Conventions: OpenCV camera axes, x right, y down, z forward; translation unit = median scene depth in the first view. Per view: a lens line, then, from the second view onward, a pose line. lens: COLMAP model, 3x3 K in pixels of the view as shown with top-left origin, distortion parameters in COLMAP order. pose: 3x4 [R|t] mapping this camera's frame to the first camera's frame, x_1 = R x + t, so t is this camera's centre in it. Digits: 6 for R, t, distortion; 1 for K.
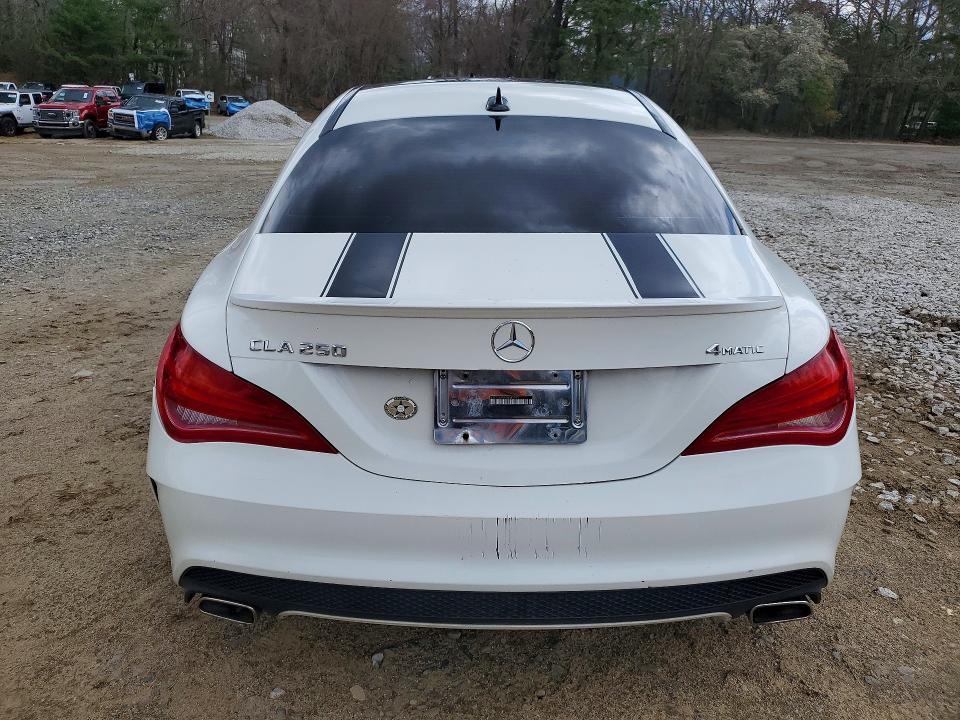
lens RADIAL K [[772.0, 0, 480.5], [0, 772.0, 358.8], [0, 0, 1]] dist [0.014103, 0.014656]
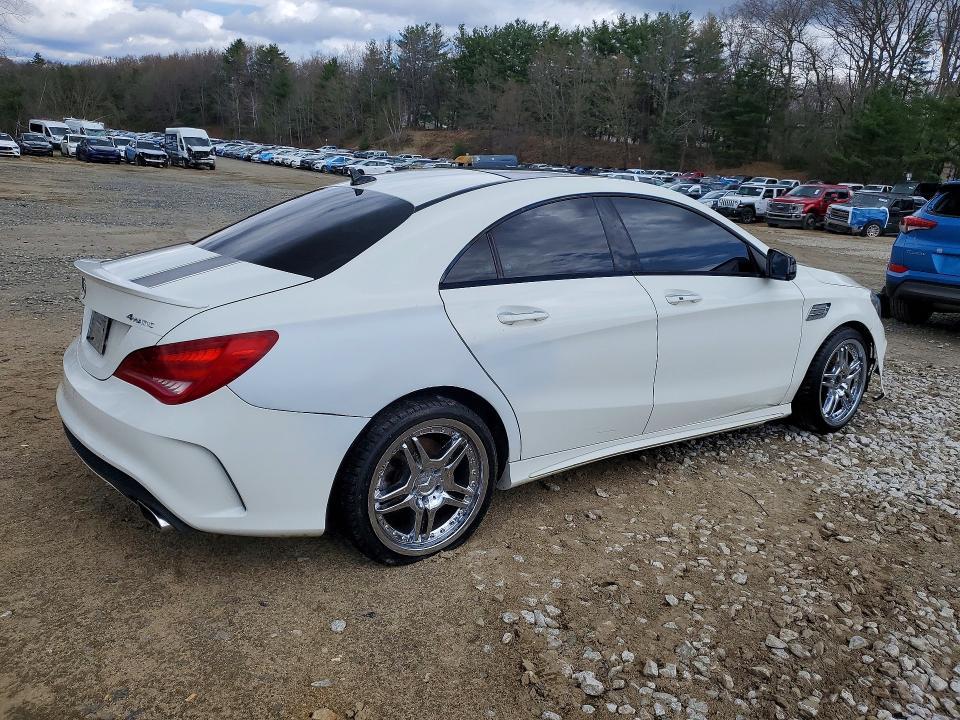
lens RADIAL K [[772.0, 0, 480.8], [0, 772.0, 360.2], [0, 0, 1]] dist [0.014103, 0.014656]
pose [[0.560545, 0.216025, -0.799451, 0.145263], [-0.307906, 0.950535, 0.040958, -0.015458], [0.768754, 0.223197, 0.599333, 0.044068]]
